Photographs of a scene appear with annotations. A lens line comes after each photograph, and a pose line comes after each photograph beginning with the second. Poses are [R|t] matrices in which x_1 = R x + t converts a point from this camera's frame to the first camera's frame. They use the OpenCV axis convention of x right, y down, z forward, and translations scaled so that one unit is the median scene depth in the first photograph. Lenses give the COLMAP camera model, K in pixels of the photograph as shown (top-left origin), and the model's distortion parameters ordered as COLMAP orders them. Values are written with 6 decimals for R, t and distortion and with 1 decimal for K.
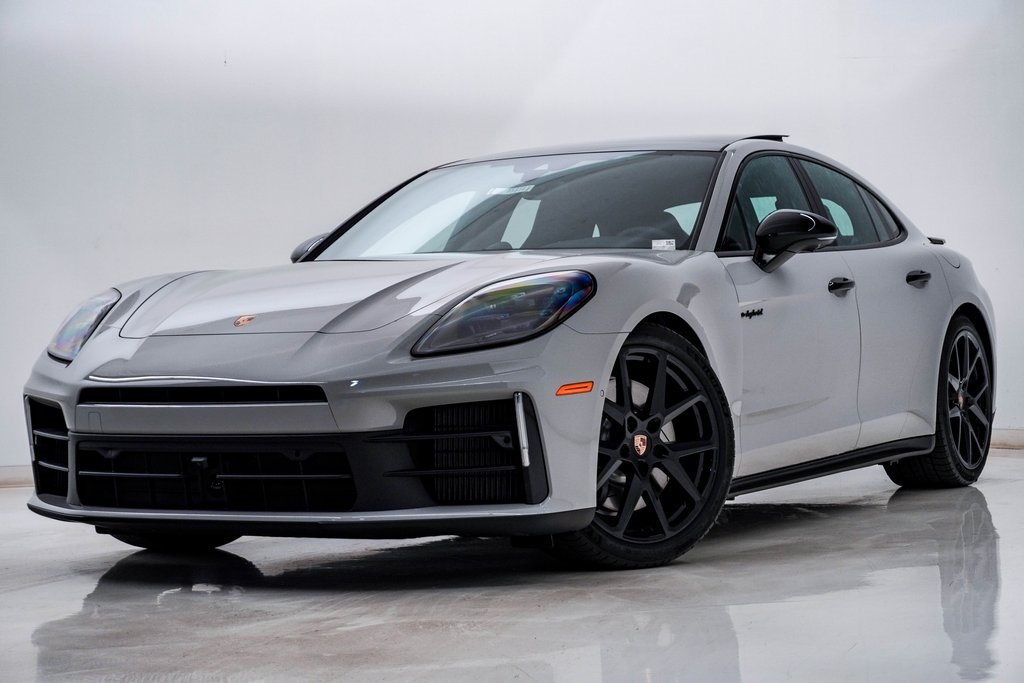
lens RADIAL K [[2288.4, 0, 508.1], [0, 2288.4, 342.9], [0, 0, 1]] dist [0.040836, 0.000000]
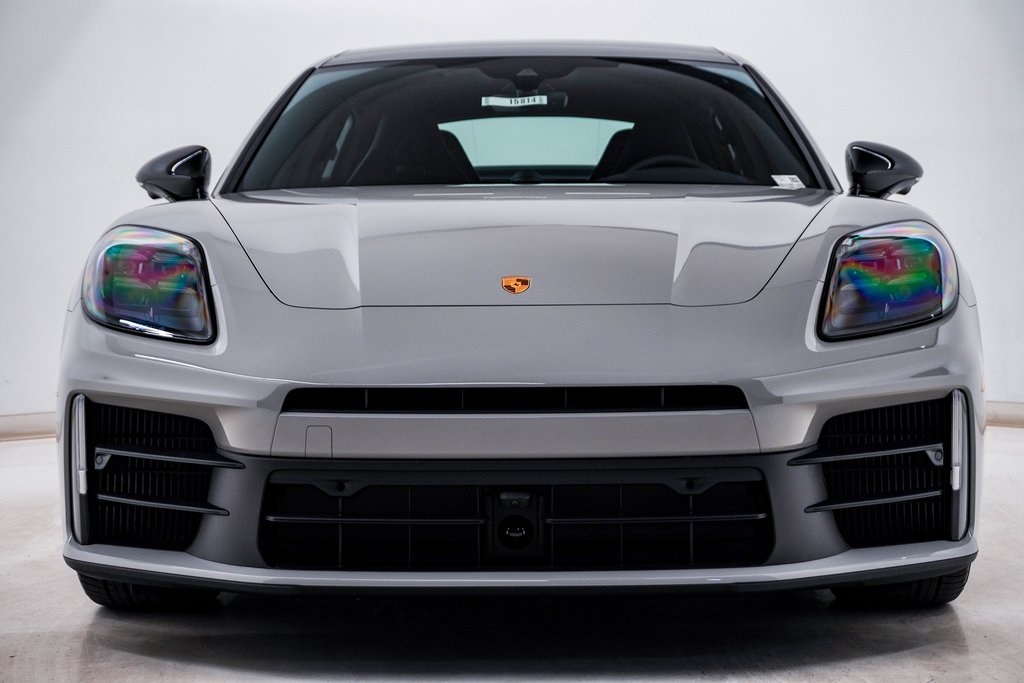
lens RADIAL K [[2288.4, 0, 513.1], [0, 2288.4, 341.9], [0, 0, 1]] dist [0.040836, 0.000000]
pose [[0.906521, -0.009060, 0.422063, -0.424435], [-0.005330, 0.999444, 0.032900, -0.016183], [-0.422126, -0.032074, 0.905969, 0.403668]]
